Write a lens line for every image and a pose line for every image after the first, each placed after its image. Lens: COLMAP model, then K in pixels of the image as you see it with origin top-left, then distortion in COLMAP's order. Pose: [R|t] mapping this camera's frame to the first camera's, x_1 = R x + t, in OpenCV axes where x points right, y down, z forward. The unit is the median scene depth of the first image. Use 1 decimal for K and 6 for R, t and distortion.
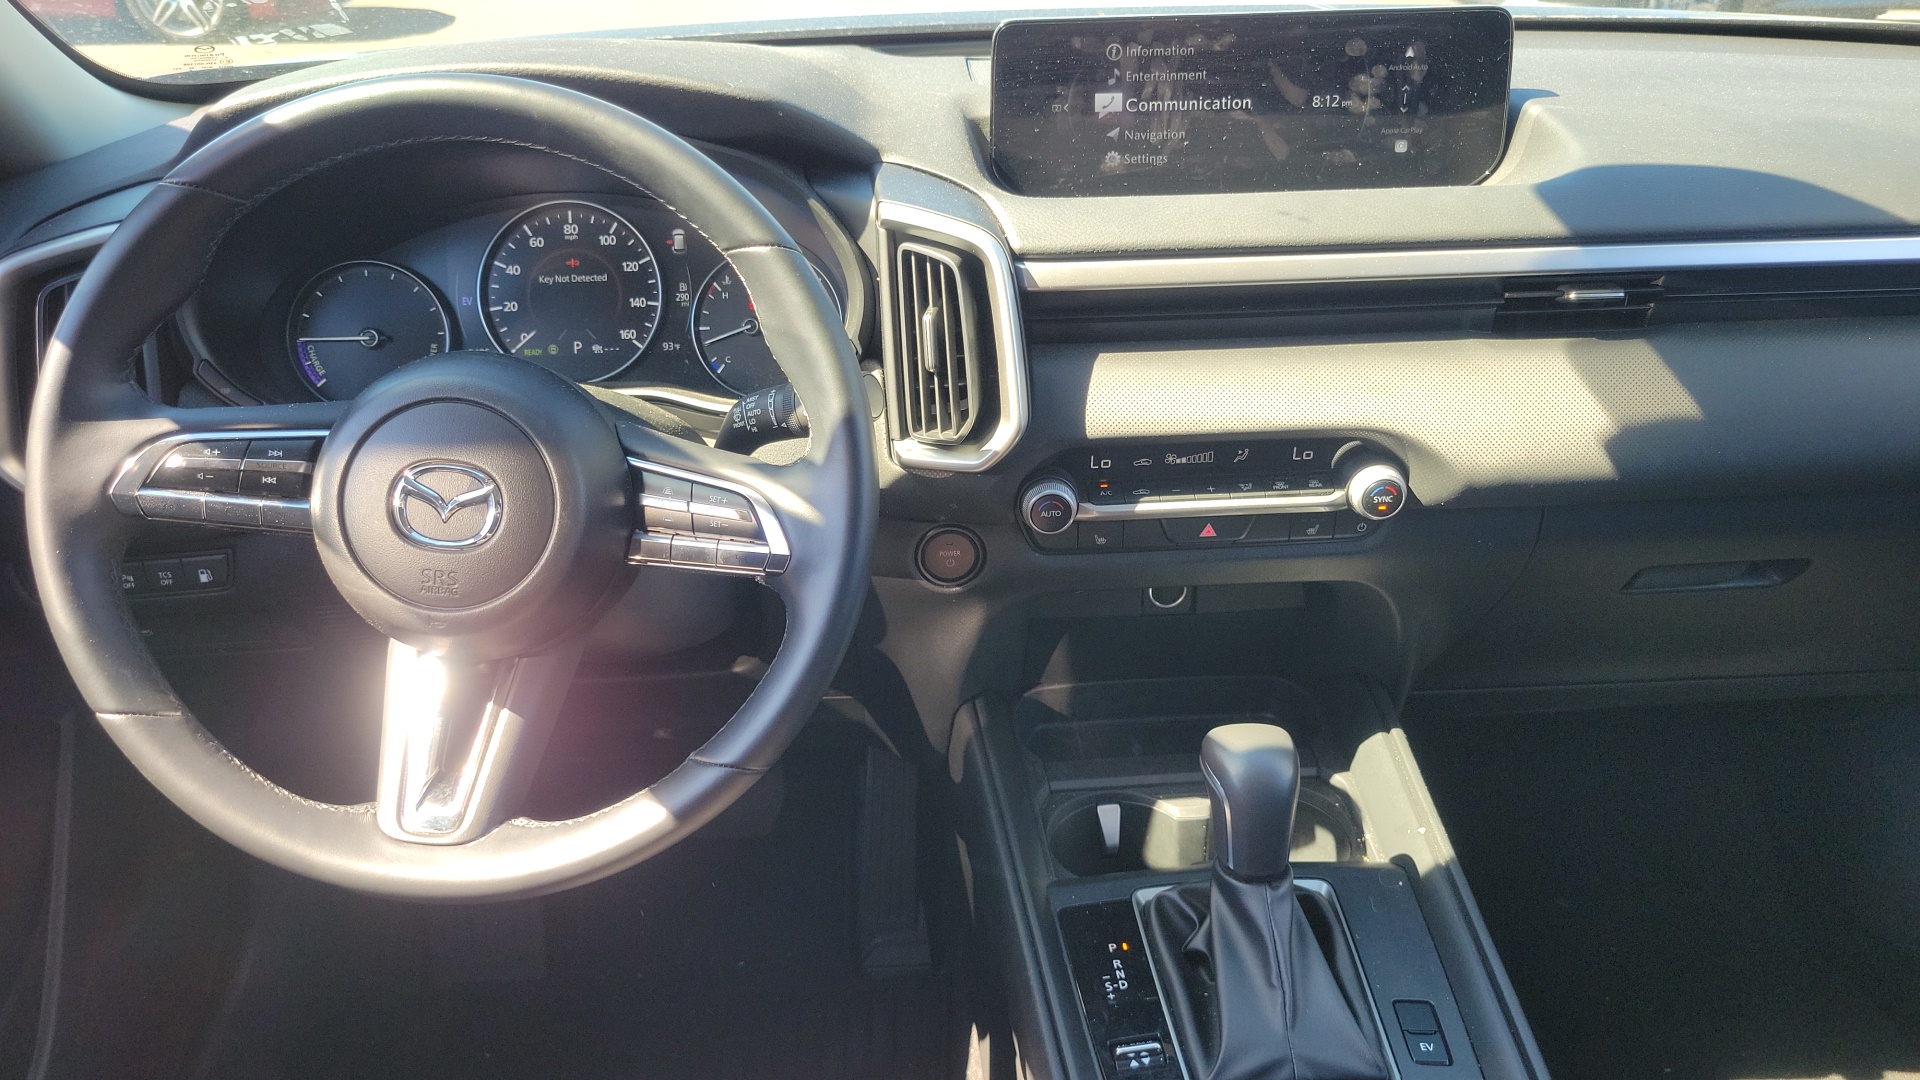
lens RADIAL K [[1494.8, 0, 978.6], [0, 1494.8, 536.8], [0, 0, 1]] dist [0.028570, -0.018399]
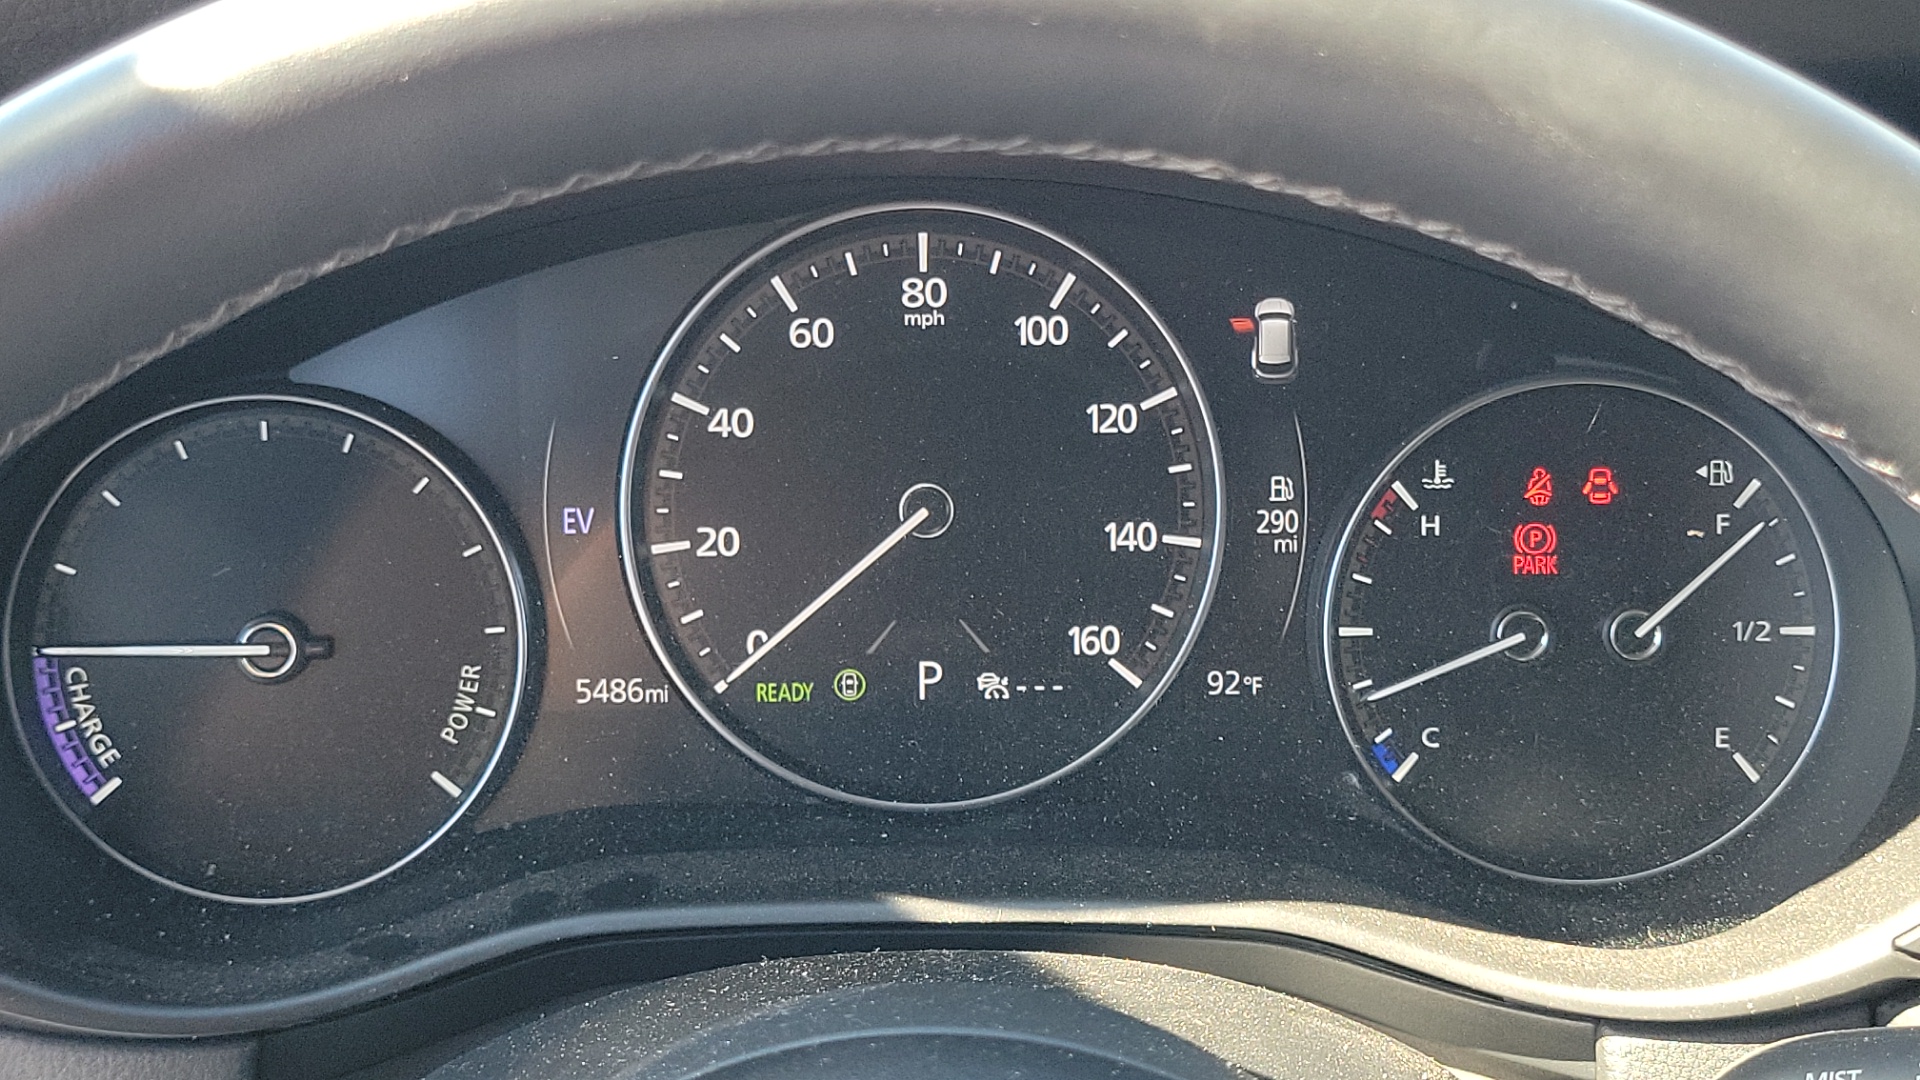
lens RADIAL K [[2996.6, 0, 972.7], [0, 2996.6, 551.9], [0, 0, 1]] dist [0.015561, 0.000000]
pose [[0.998937, 0.029434, -0.035470, -0.263665], [-0.030160, 0.999343, -0.020112, -0.155330], [0.034855, 0.021161, 0.999168, 0.436838]]
